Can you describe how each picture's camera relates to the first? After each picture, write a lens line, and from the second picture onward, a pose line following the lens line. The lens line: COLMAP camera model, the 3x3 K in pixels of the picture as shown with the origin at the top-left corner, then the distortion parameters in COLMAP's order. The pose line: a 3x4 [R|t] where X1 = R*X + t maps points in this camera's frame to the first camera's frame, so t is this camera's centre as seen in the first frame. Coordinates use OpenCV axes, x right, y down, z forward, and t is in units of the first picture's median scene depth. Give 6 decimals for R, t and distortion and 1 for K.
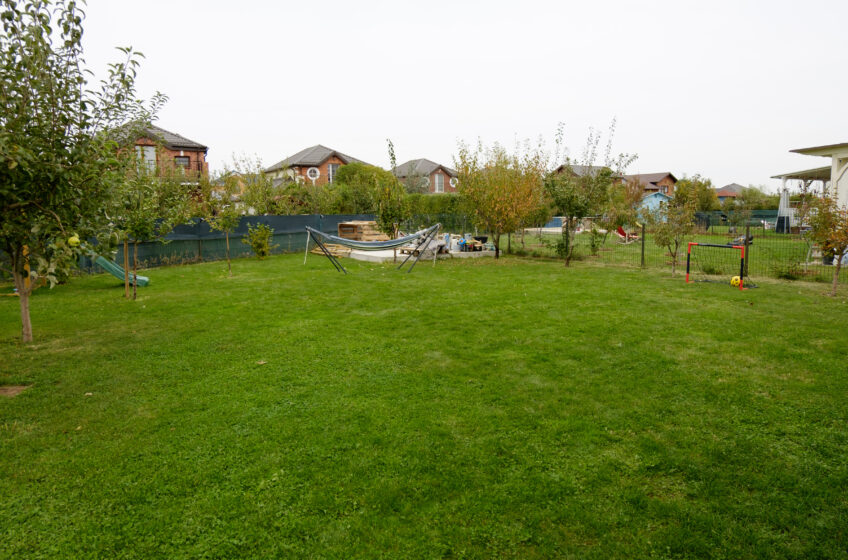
lens RADIAL K [[584.3, 0, 424.0], [0, 584.3, 280.0], [0, 0, 1]] dist [-0.027334, 0.038538]
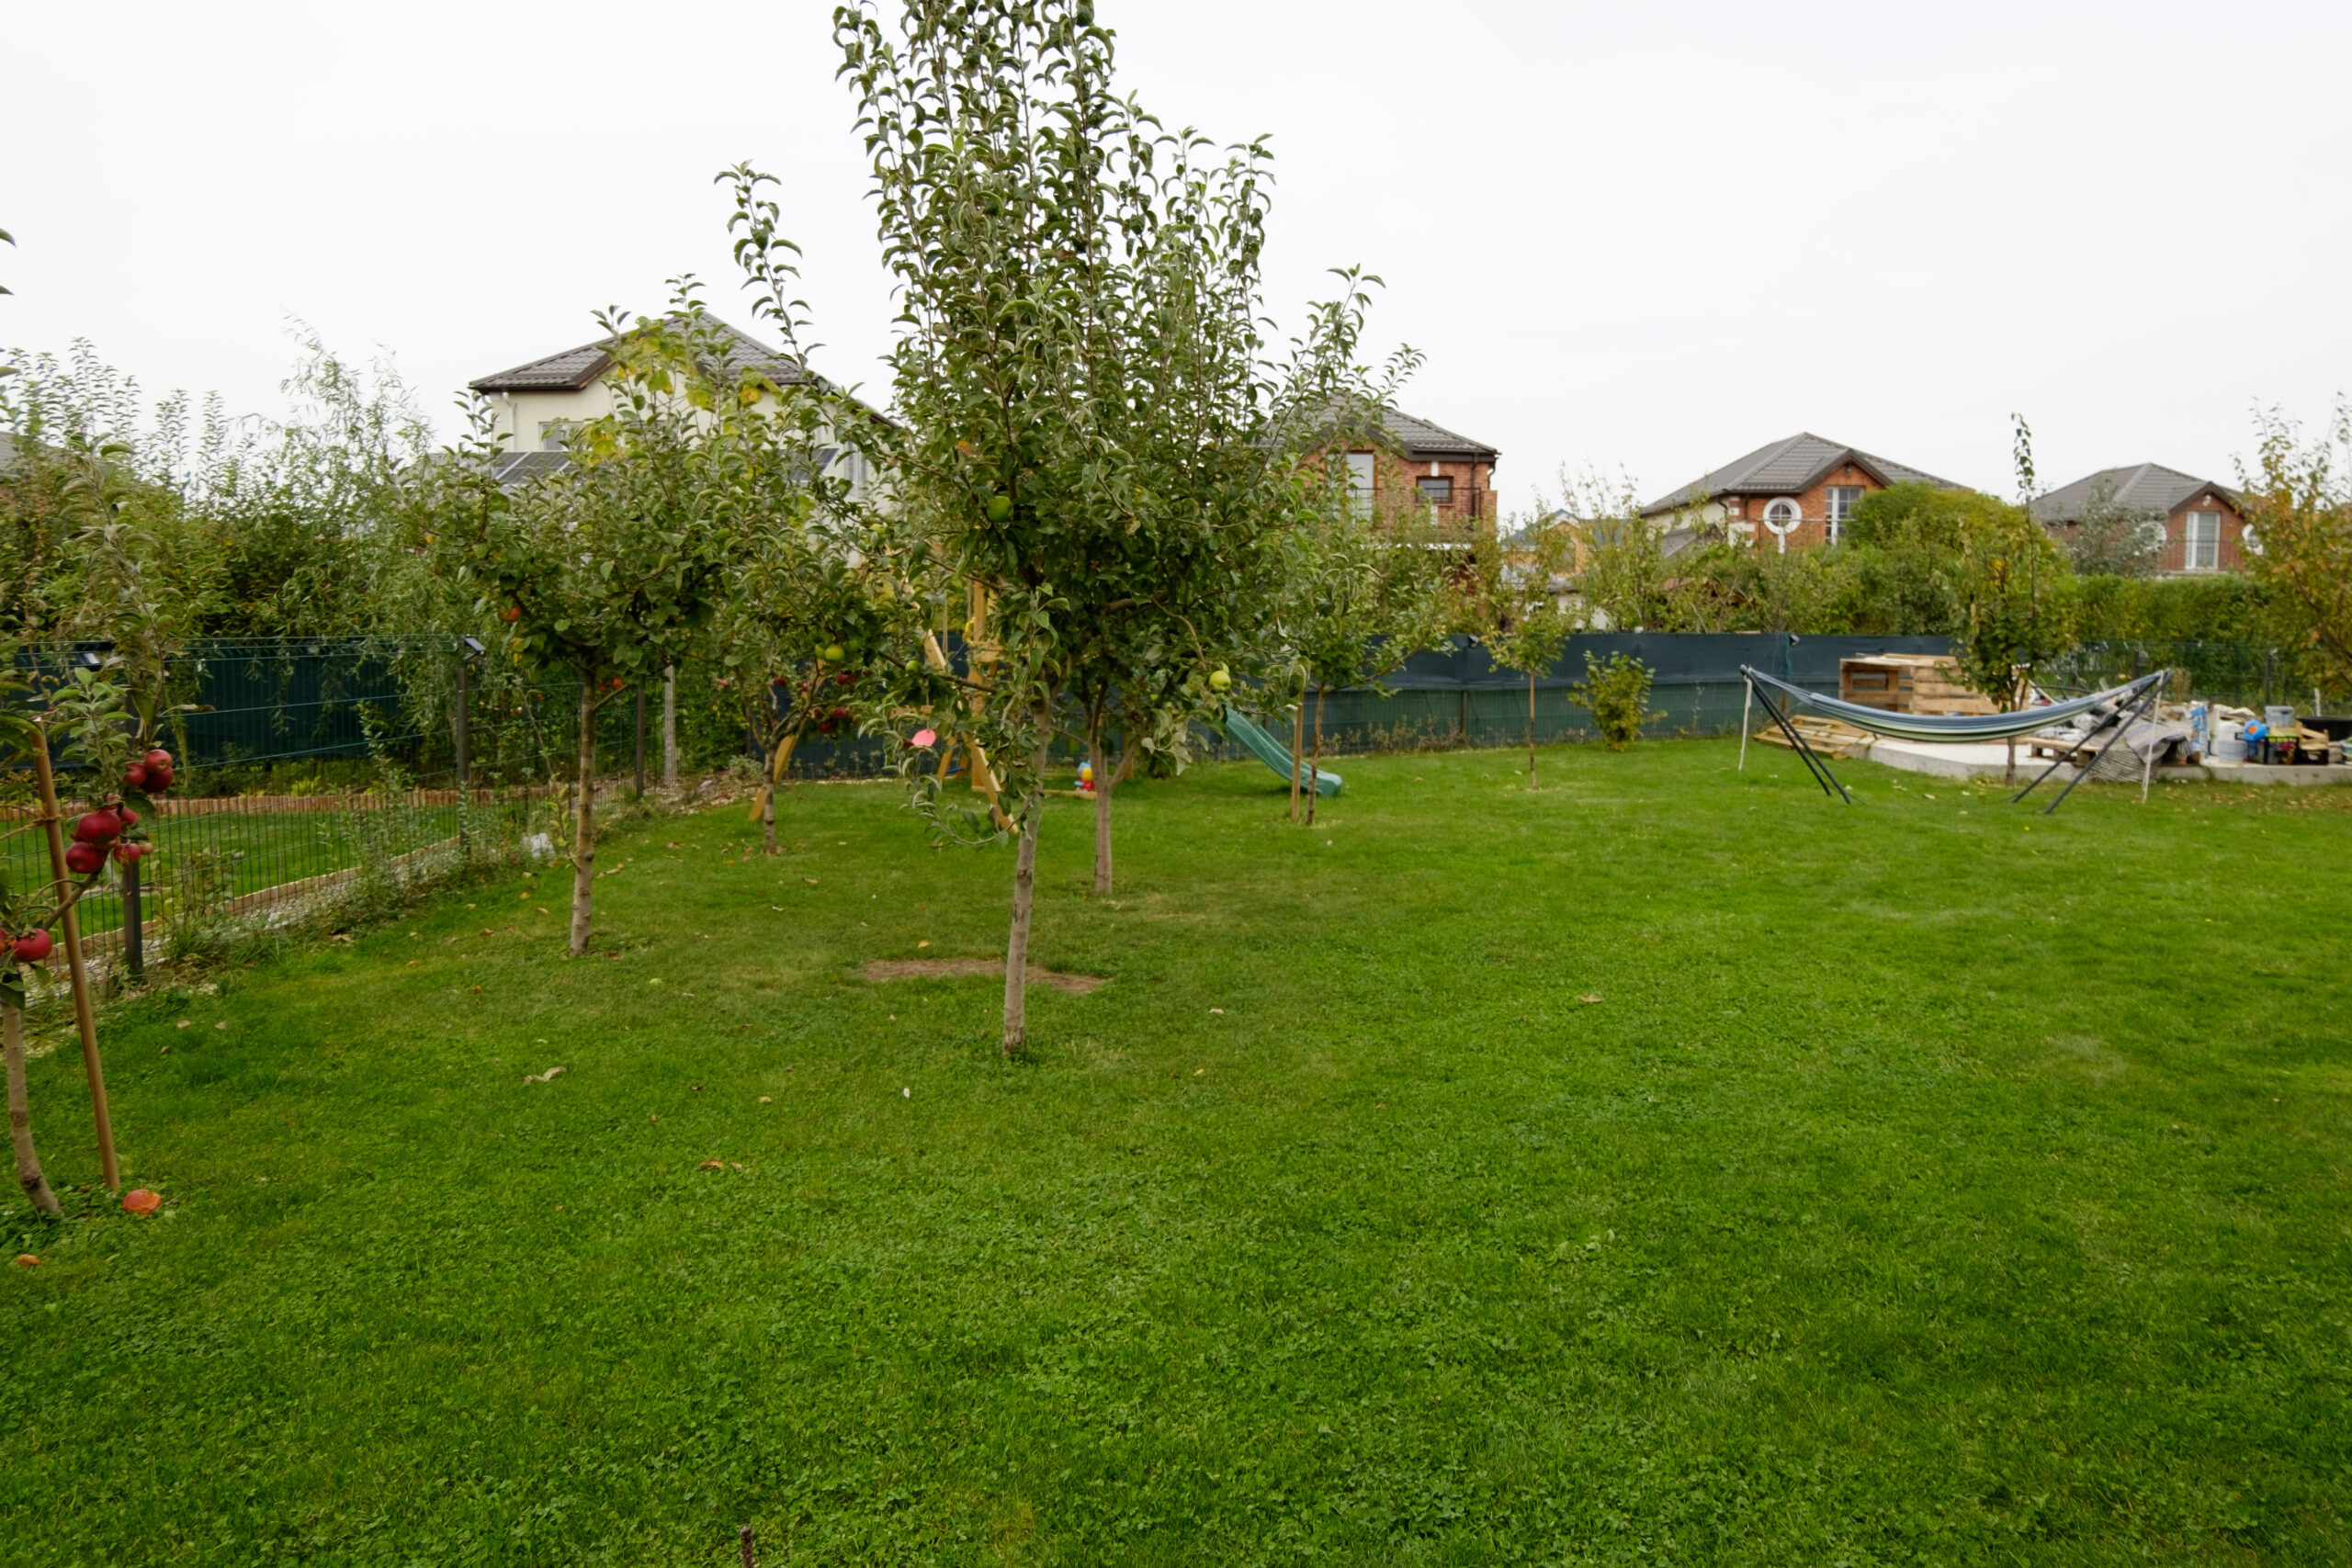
lens RADIAL K [[1639.0, 0, 1176.0], [0, 1639.0, 784.0], [0, 0, 1]] dist [-0.086299, 0.038175]
pose [[0.857326, 0.064454, -0.510723, 0.036855], [-0.073075, 0.997321, 0.003197, 0.010135], [0.509561, 0.034580, 0.859739, -0.105874]]
